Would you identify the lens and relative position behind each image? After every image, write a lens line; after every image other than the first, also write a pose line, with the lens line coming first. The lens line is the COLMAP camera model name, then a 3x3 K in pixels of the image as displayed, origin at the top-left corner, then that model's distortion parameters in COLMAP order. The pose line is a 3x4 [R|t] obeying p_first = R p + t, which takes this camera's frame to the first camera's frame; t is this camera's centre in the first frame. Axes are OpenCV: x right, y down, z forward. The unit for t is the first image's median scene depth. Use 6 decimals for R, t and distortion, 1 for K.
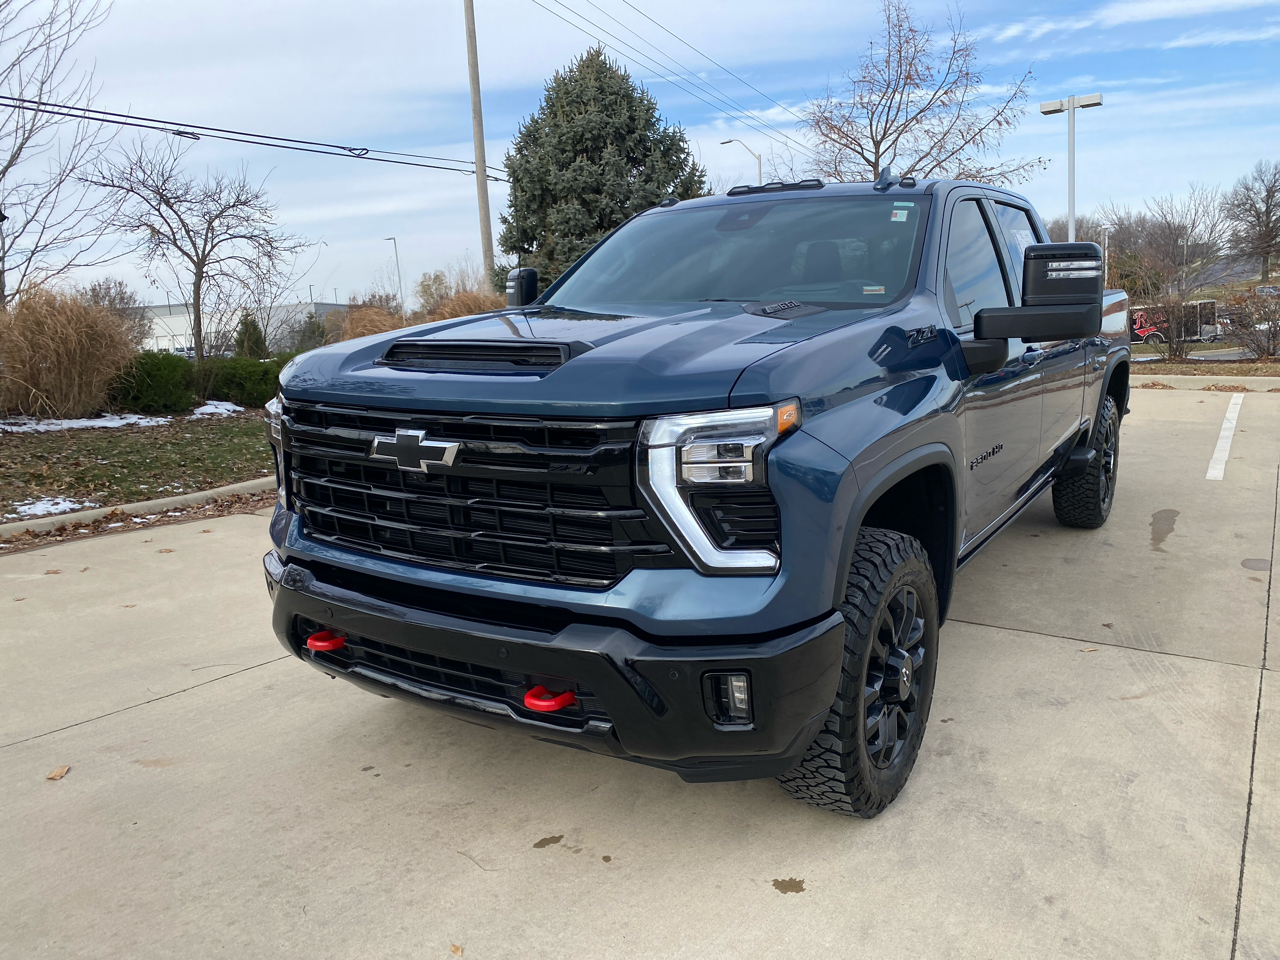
lens RADIAL K [[966.6, 0, 645.5], [0, 966.6, 479.8], [0, 0, 1]] dist [0.018095, -0.005783]
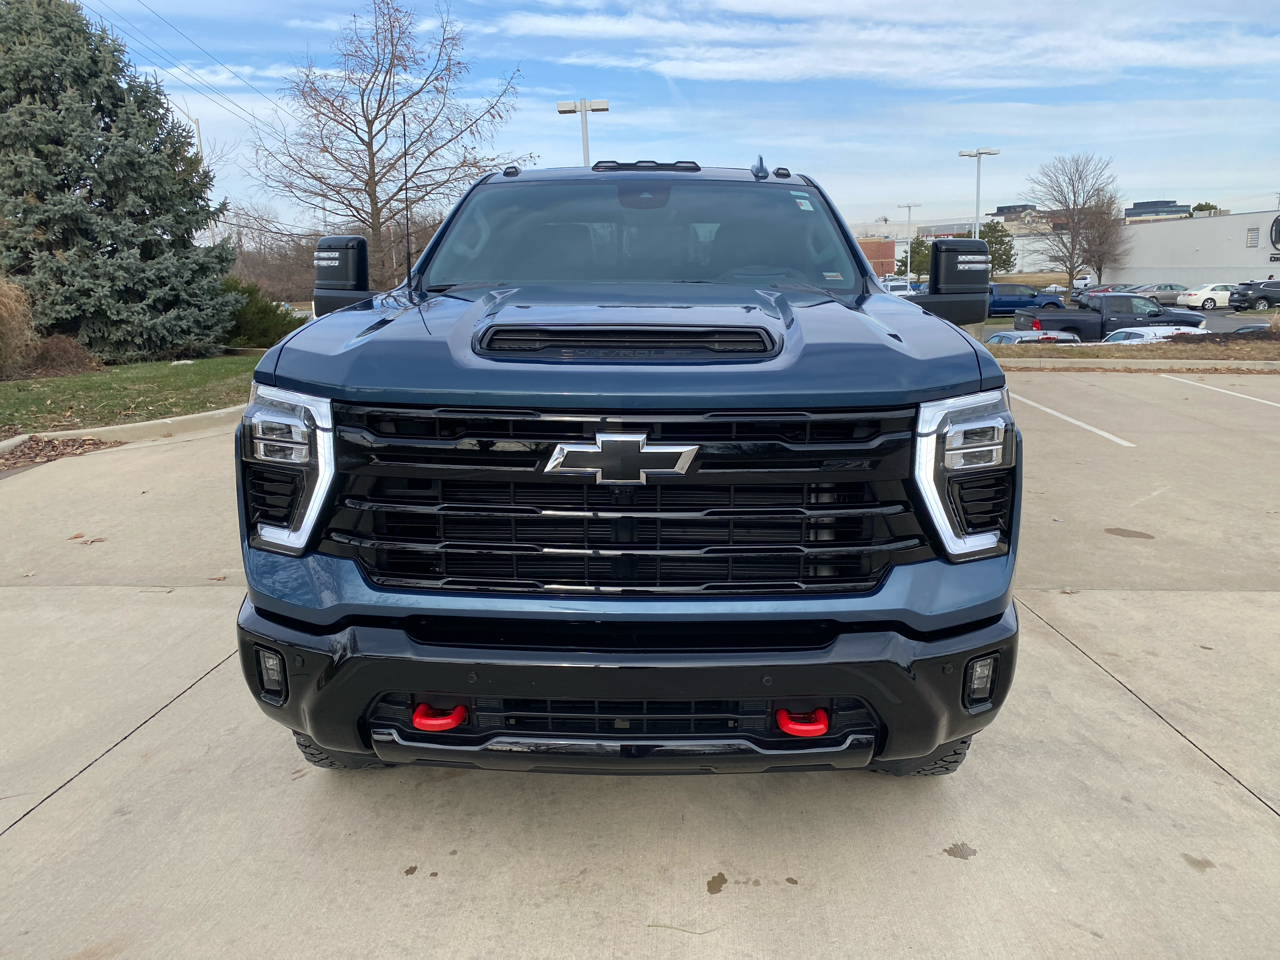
lens RADIAL K [[968.0, 0, 645.8], [0, 968.0, 482.6], [0, 0, 1]] dist [0.020277, -0.010927]
pose [[0.849050, -0.085212, 0.521396, -0.232230], [0.076149, 0.996340, 0.038830, -0.014504], [-0.522796, 0.006736, 0.852431, 0.103227]]
